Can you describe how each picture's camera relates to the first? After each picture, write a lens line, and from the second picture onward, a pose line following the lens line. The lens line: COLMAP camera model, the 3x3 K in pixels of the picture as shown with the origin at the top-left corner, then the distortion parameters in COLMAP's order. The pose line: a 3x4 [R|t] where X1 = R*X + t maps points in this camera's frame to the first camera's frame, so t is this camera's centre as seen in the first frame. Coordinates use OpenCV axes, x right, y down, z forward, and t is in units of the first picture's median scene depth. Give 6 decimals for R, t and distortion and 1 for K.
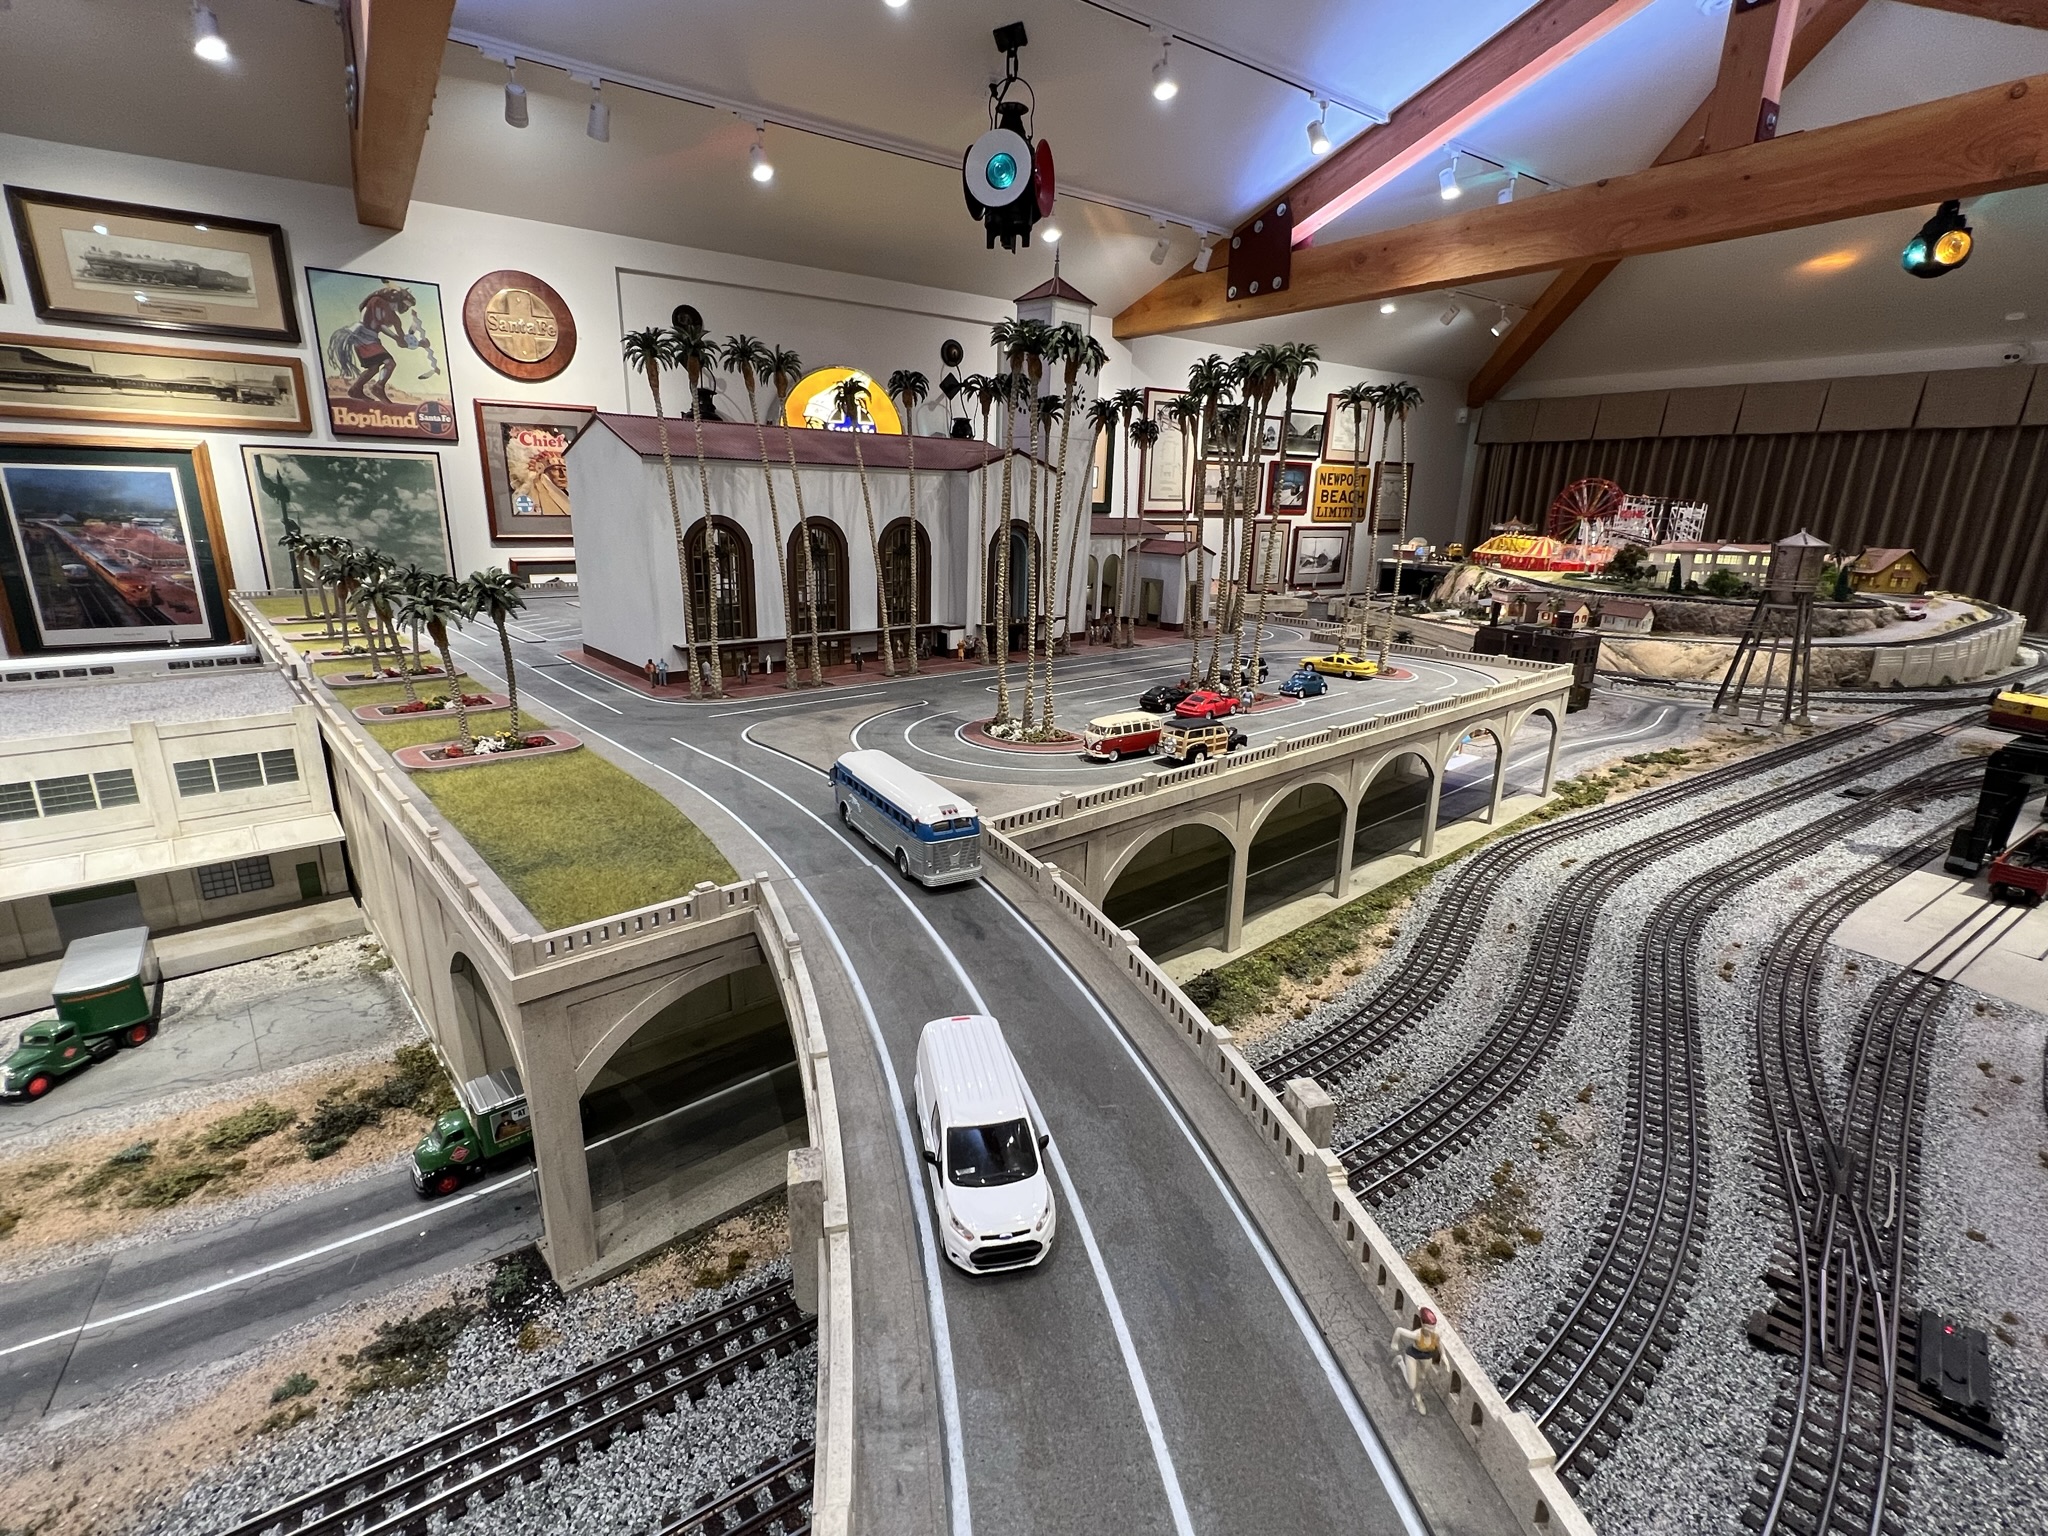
lens RADIAL K [[940.5, 0, 1018.0], [0, 940.5, 768.8], [0, 0, 1]] dist [-0.000376, 0.001083]
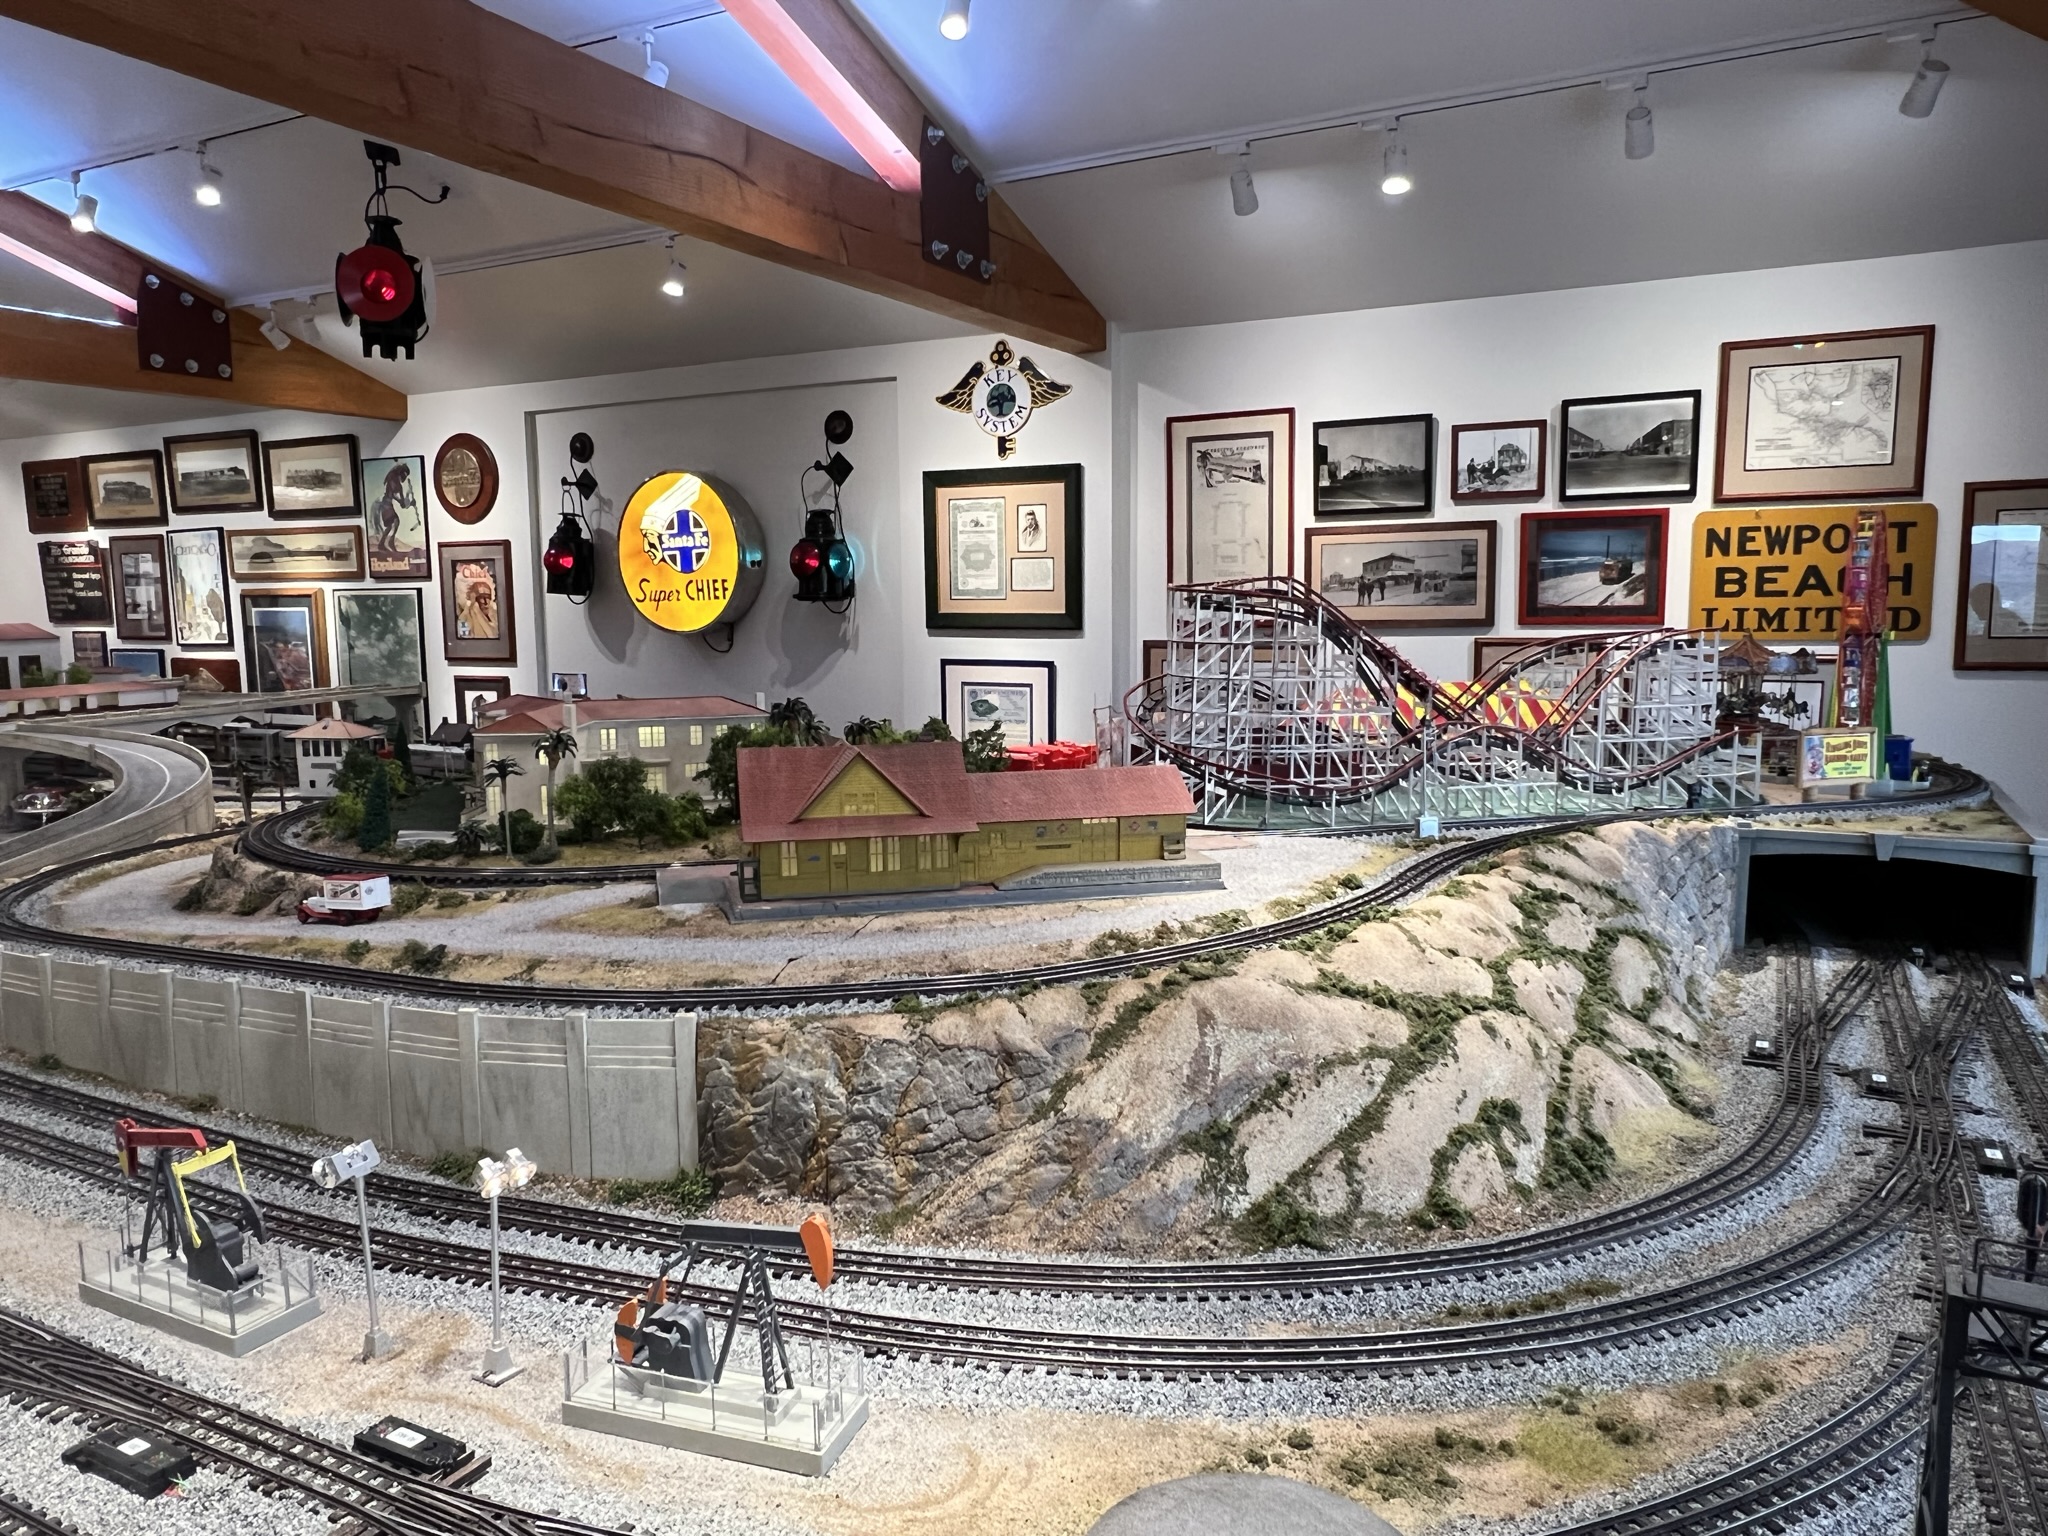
lens RADIAL K [[1390.5, 0, 1009.4], [0, 1390.5, 754.7], [0, 0, 1]] dist [0.002896, -0.005475]
pose [[0.466716, 0.079858, -0.880795, 1.423929], [-0.217081, 0.975792, -0.026556, -0.263860], [0.857352, 0.203598, 0.472753, 0.916289]]
